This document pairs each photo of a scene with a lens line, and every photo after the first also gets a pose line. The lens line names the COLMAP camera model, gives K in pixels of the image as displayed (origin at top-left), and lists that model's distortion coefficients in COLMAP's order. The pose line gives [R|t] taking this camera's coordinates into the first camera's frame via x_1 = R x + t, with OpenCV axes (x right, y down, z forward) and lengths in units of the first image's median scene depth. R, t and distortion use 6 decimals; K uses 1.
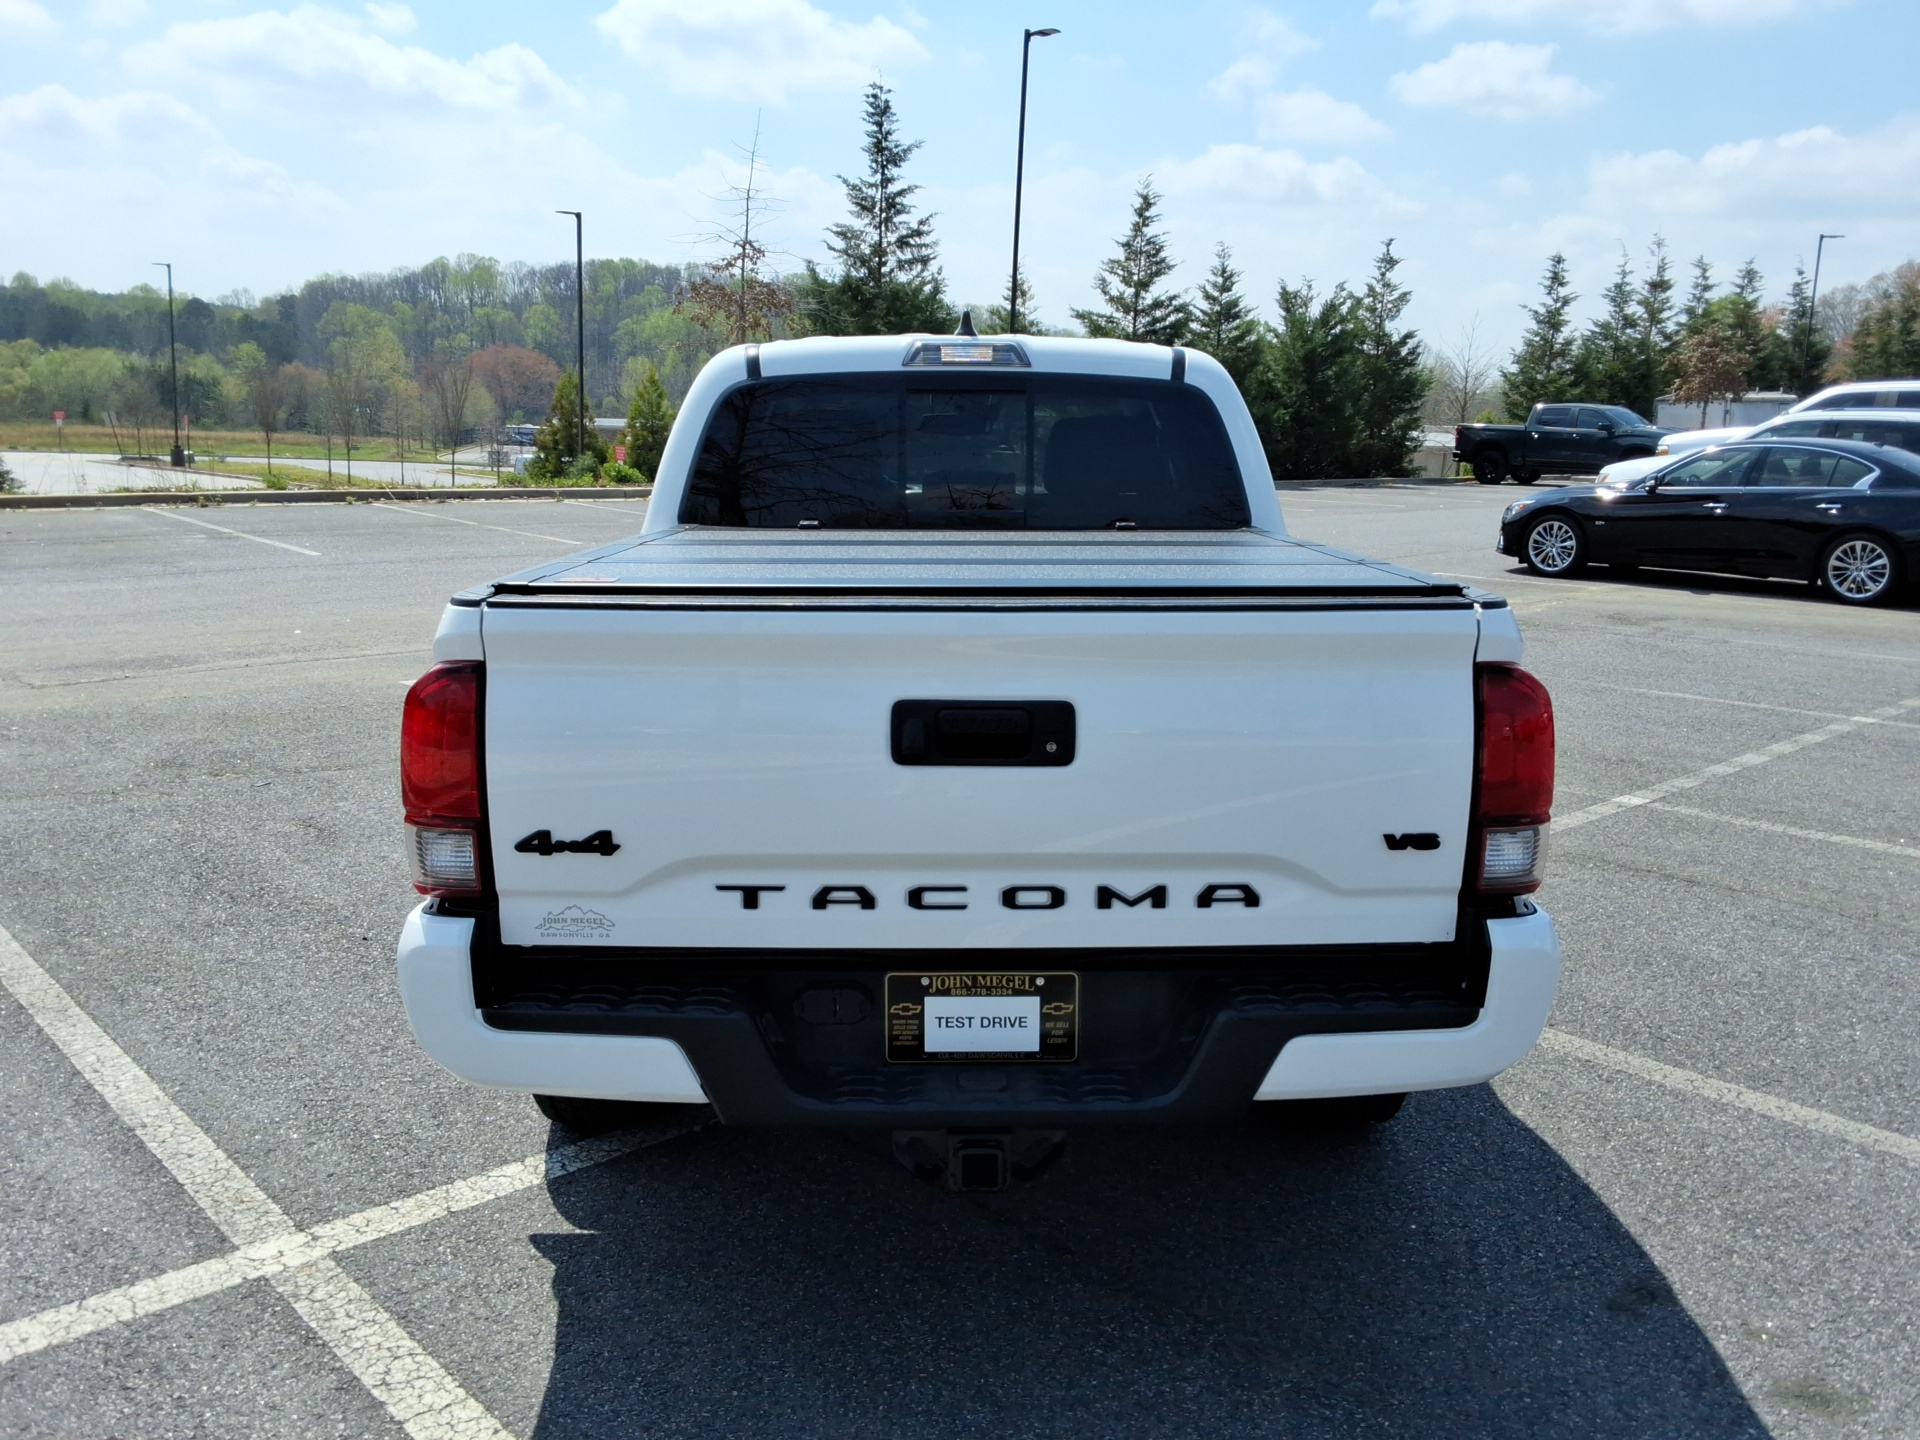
lens RADIAL K [[1540.3, 0, 954.3], [0, 1540.3, 712.6], [0, 0, 1]] dist [0.118701, -0.175333]
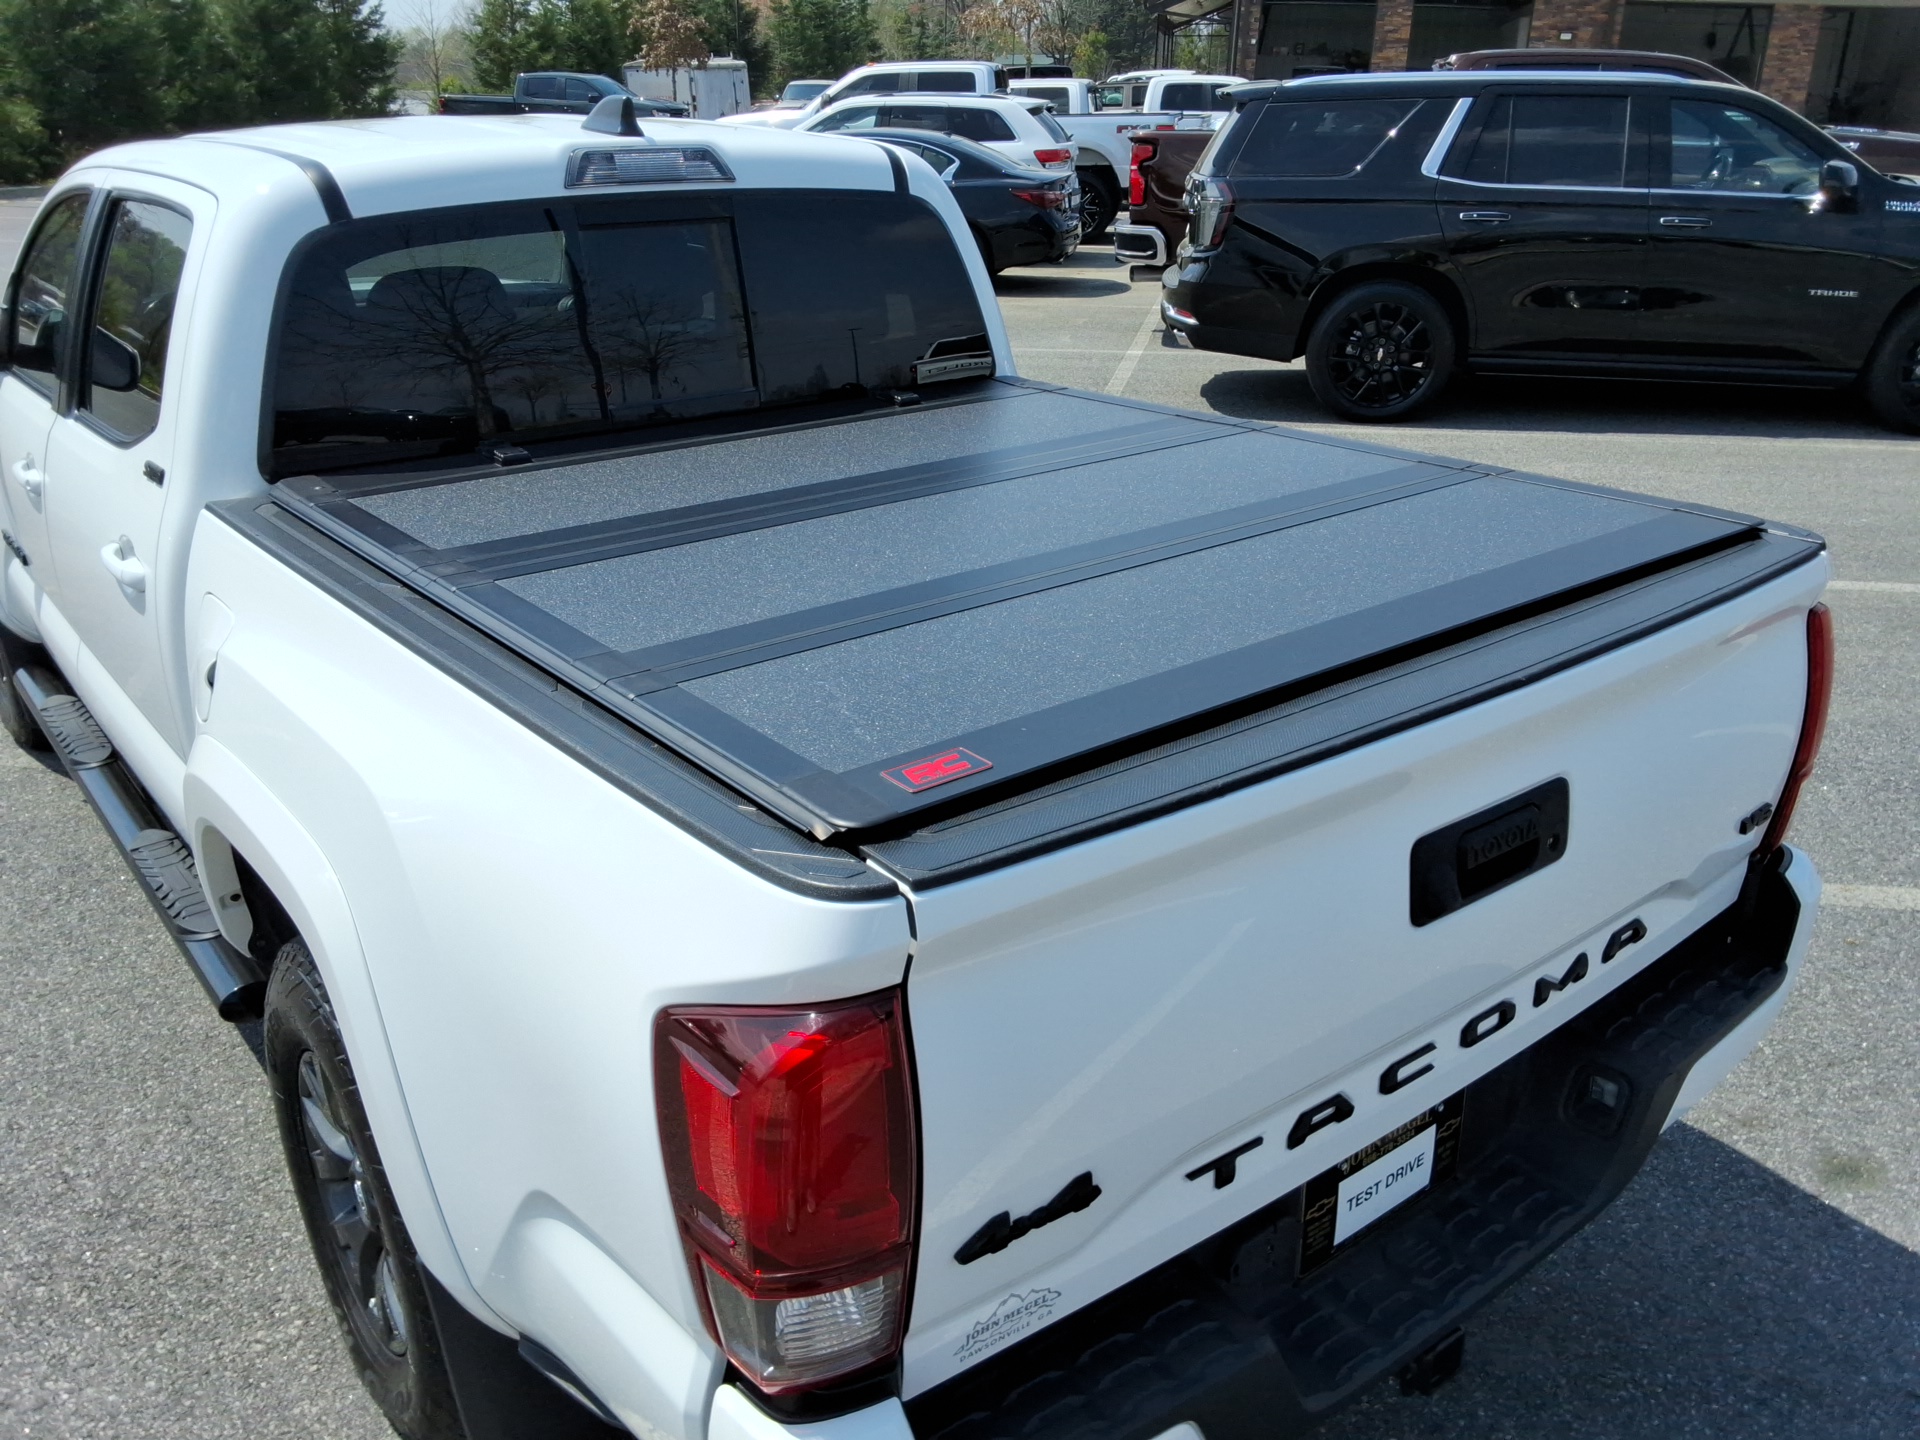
lens RADIAL K [[1561.9, 0, 977.2], [0, 1561.9, 721.2], [0, 0, 1]] dist [0.096345, -0.158145]
pose [[0.794079, -0.239242, 0.558750, -0.328795], [0.122744, 0.963457, 0.238086, -0.144195], [-0.595292, -0.120476, 0.794426, 0.330022]]
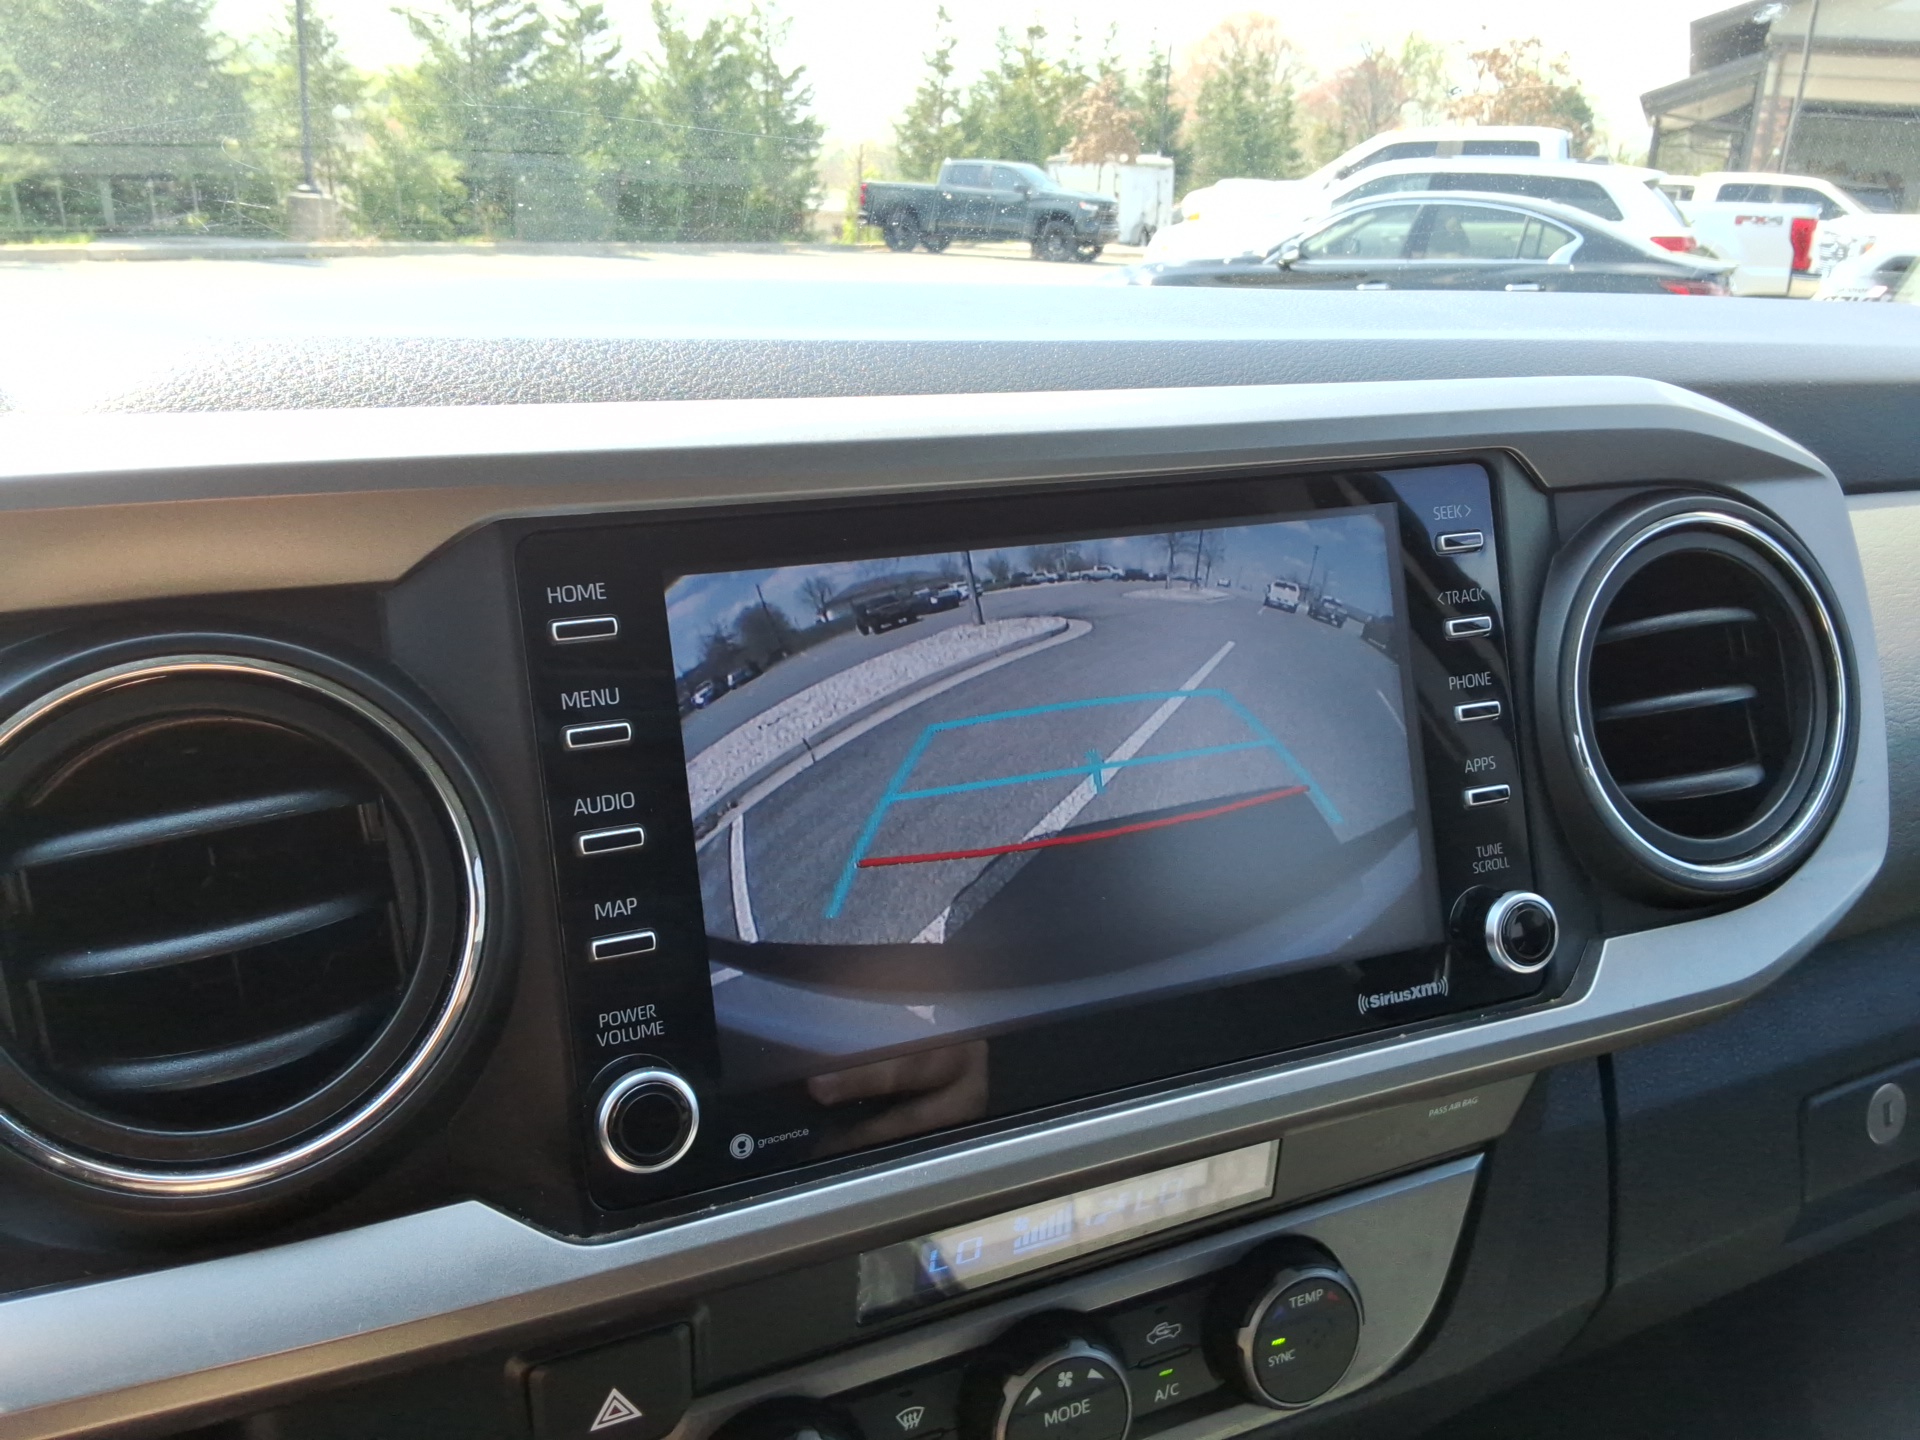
lens RADIAL K [[1578.0, 0, 976.6], [0, 1578.0, 694.3], [0, 0, 1]] dist [0.115873, -0.209557]
pose [[0.910043, -0.106833, 0.400511, -0.049748], [0.055318, 0.988875, 0.138082, -0.207561], [-0.410807, -0.103505, 0.905828, 1.394161]]
